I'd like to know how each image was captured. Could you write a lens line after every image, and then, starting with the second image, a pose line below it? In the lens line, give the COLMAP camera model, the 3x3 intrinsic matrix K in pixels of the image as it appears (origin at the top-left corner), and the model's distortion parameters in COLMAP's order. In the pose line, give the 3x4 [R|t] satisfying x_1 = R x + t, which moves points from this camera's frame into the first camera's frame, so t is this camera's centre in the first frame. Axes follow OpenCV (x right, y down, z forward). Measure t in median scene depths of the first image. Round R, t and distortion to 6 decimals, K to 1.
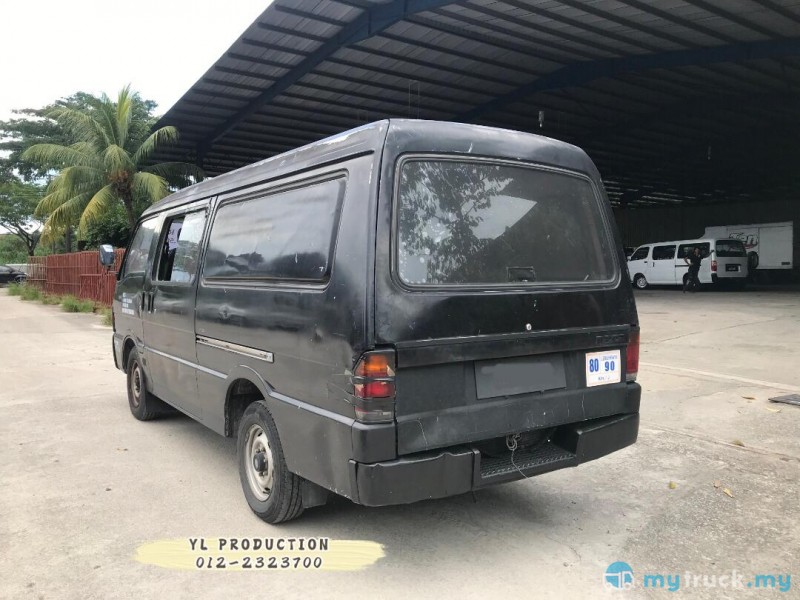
lens RADIAL K [[651.1, 0, 400.0], [0, 651.1, 300.0], [0, 0, 1]] dist [0.036041, -0.010640]
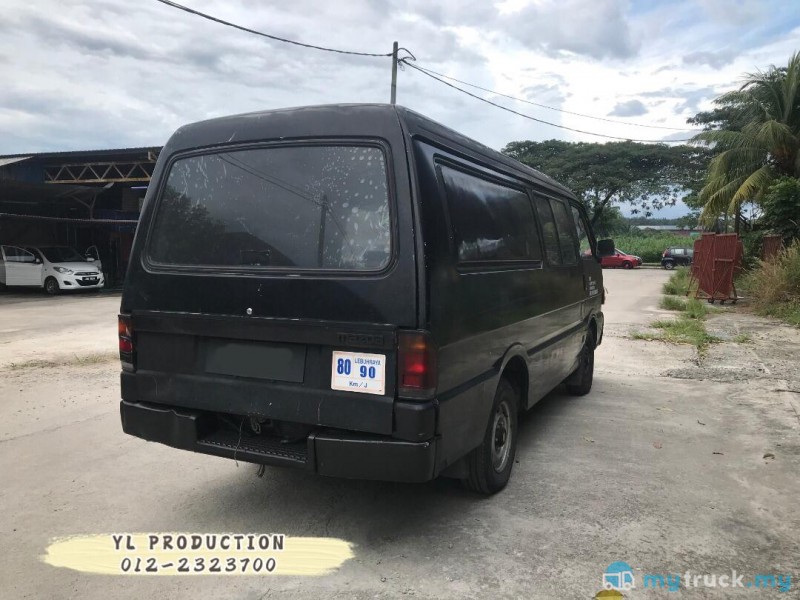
lens RADIAL K [[651.1, 0, 400.0], [0, 651.1, 300.0], [0, 0, 1]] dist [0.036041, -0.010640]
pose [[0.497648, 0.063890, -0.865023, 1.049333], [-0.043861, 0.997861, 0.048468, -0.029995], [0.866269, 0.013821, 0.499386, 0.634167]]
